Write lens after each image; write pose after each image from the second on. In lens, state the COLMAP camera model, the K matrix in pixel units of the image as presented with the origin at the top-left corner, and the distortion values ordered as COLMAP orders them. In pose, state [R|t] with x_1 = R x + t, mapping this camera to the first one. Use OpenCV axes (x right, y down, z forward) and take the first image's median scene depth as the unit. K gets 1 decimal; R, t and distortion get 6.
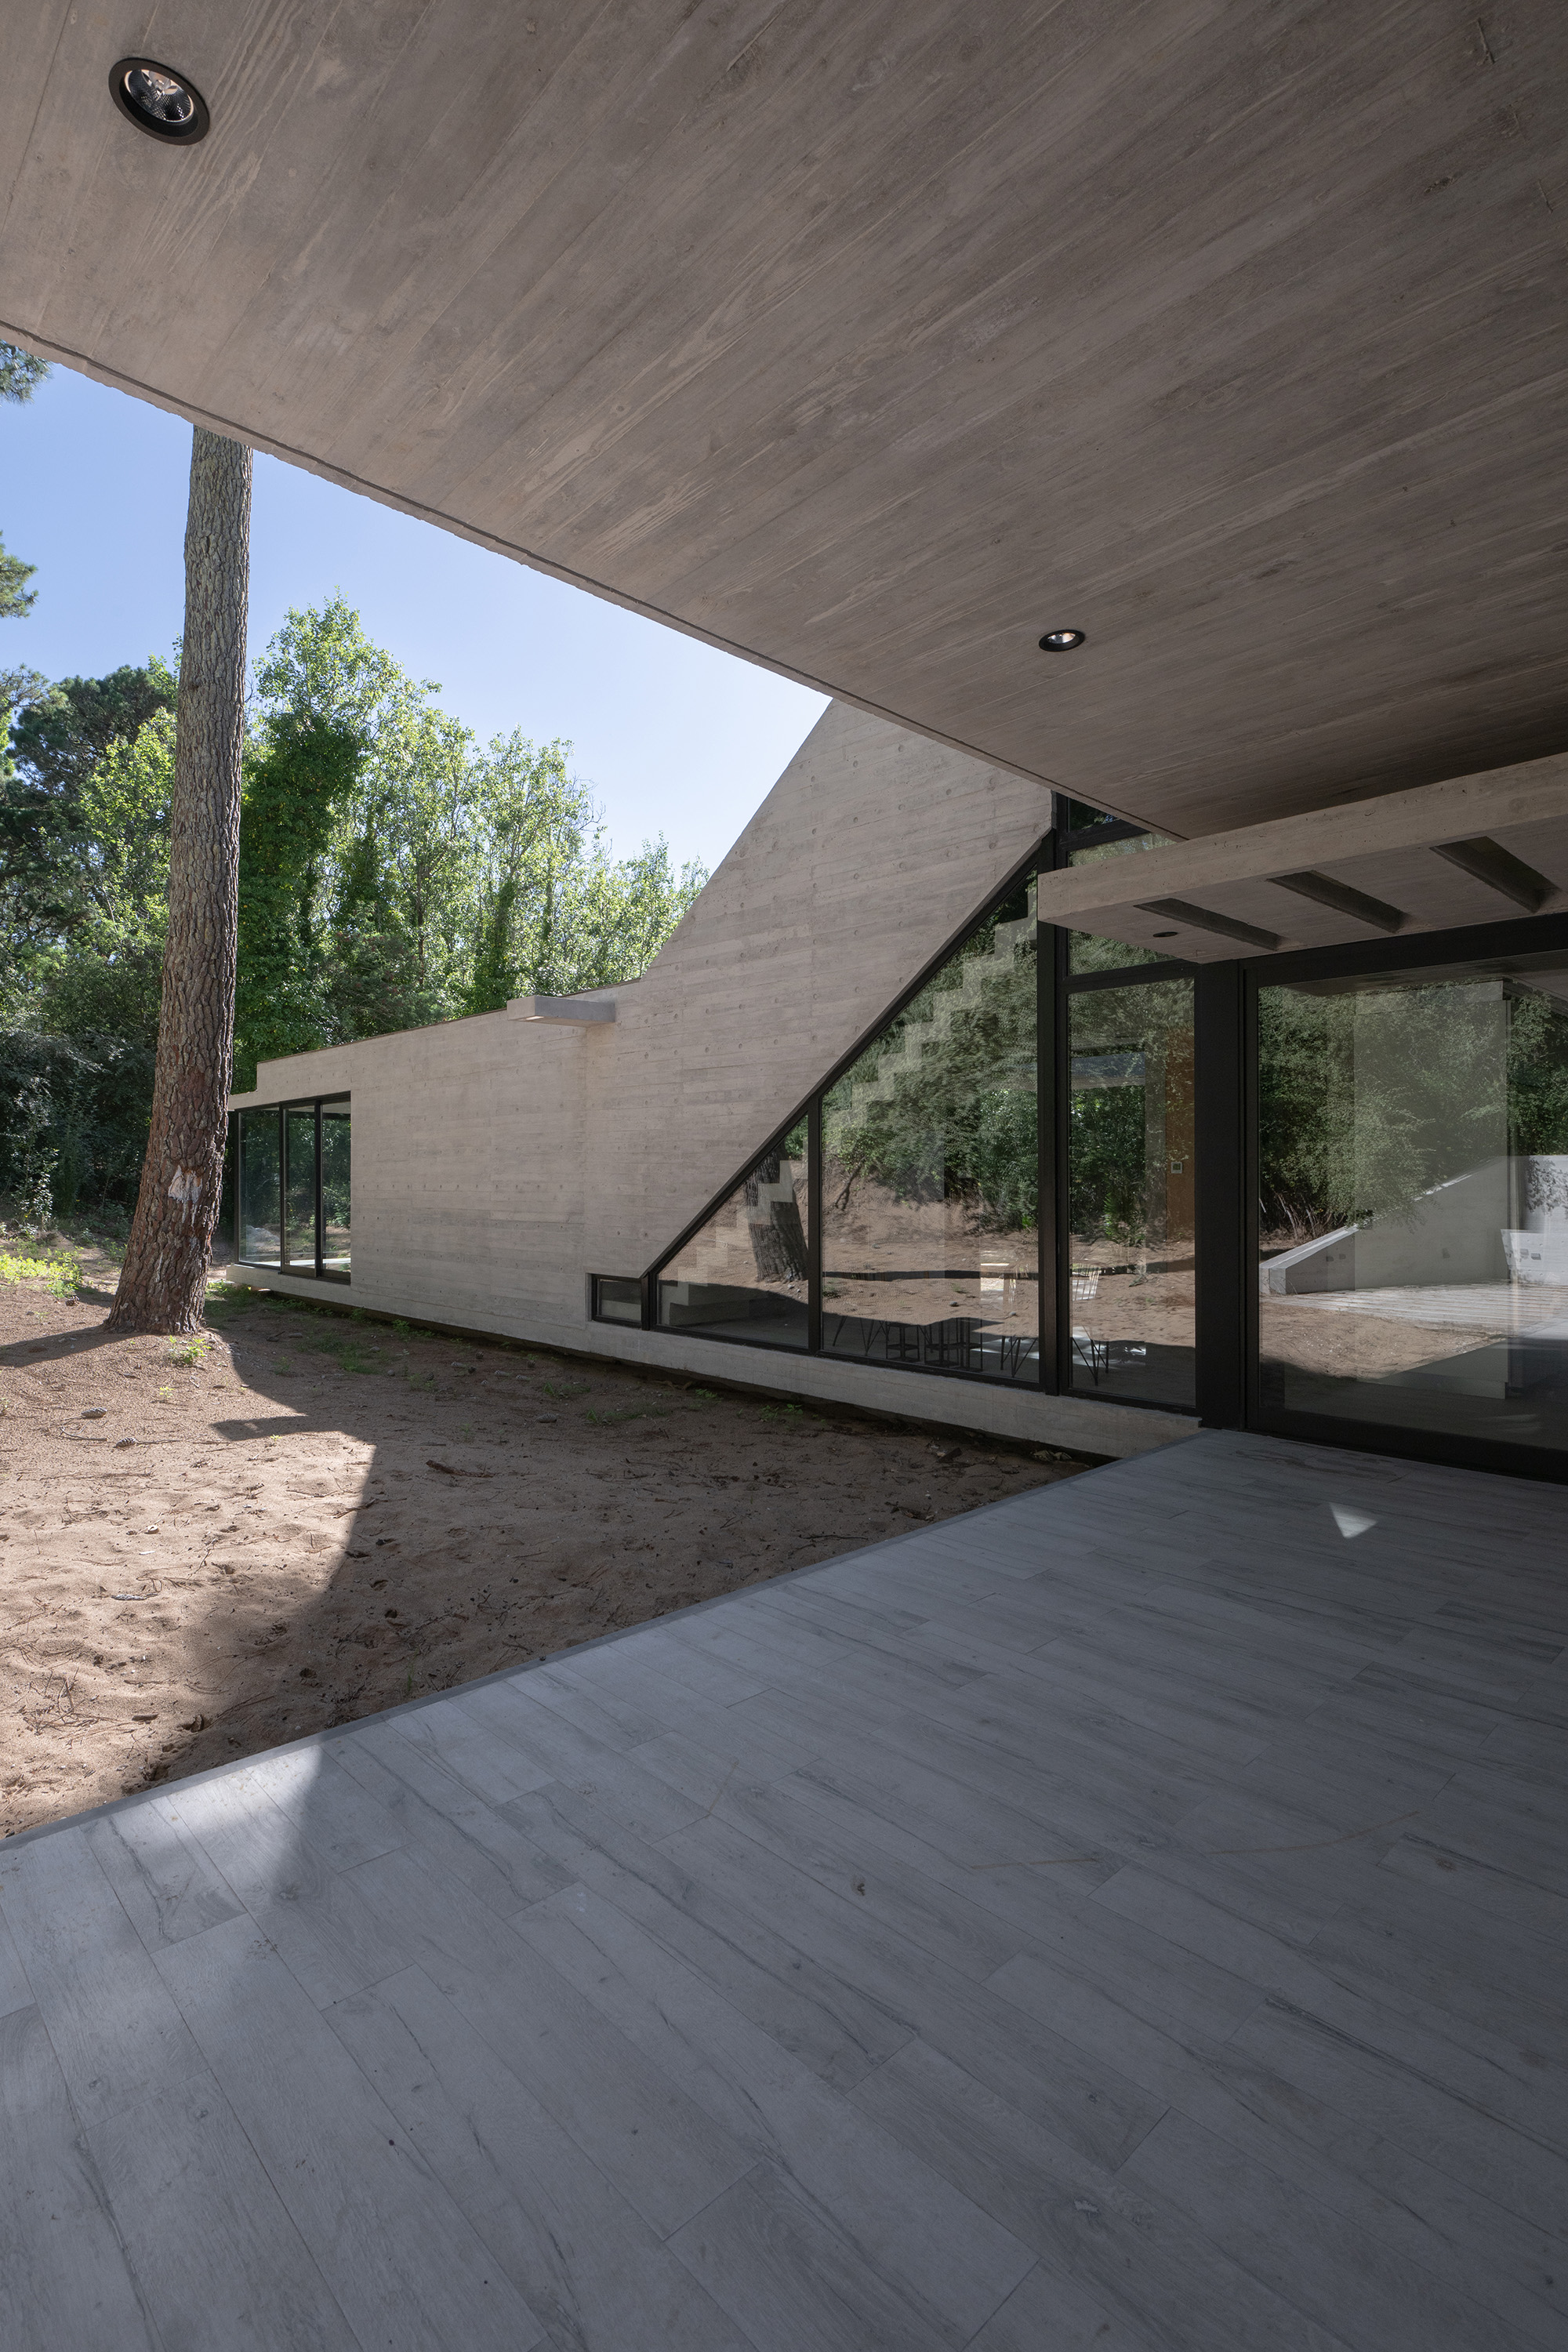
lens RADIAL K [[1101.3, 0, 770.4], [0, 1101.3, 1186.1], [0, 0, 1]] dist [0.002539, -0.003433]
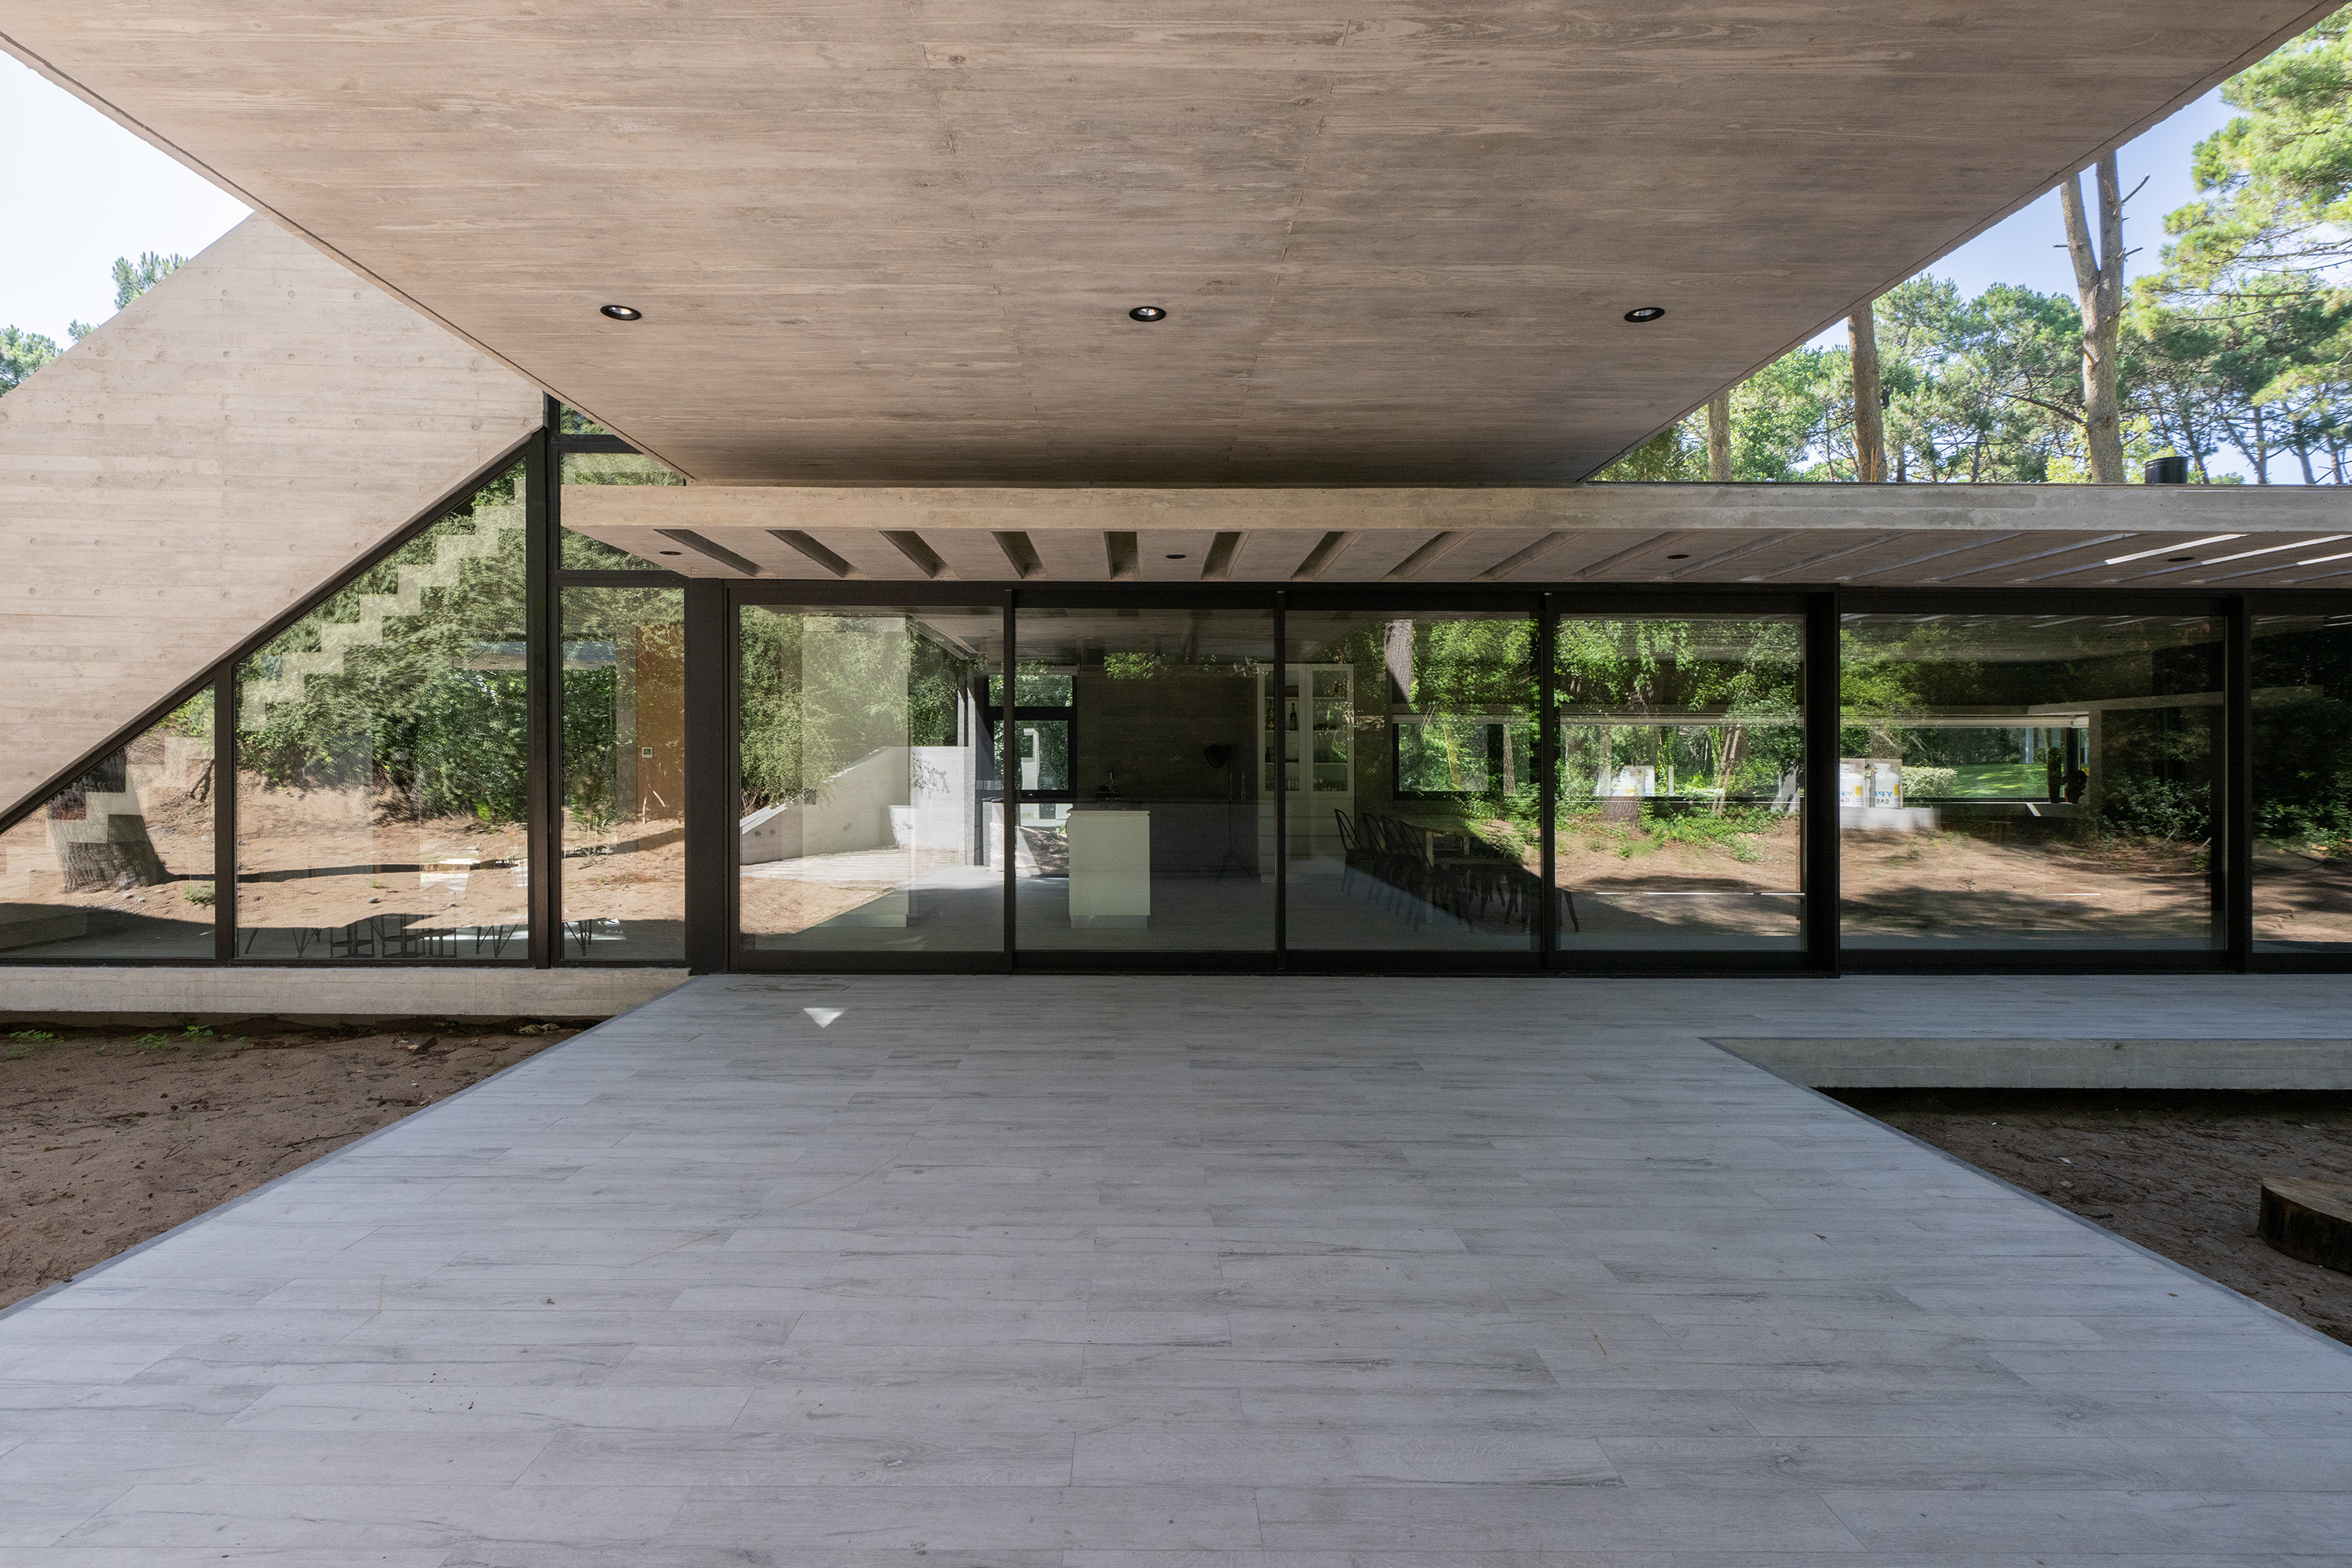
lens RADIAL K [[1101.3, 0, 1170.0], [0, 1101.3, 776.5], [0, 0, 1]] dist [0.002539, -0.003433]
pose [[0.660429, -0.001716, 0.750886, -0.139746], [-0.001718, 0.999991, 0.003796, 0.002745], [-0.750886, -0.003797, 0.660421, -0.140102]]
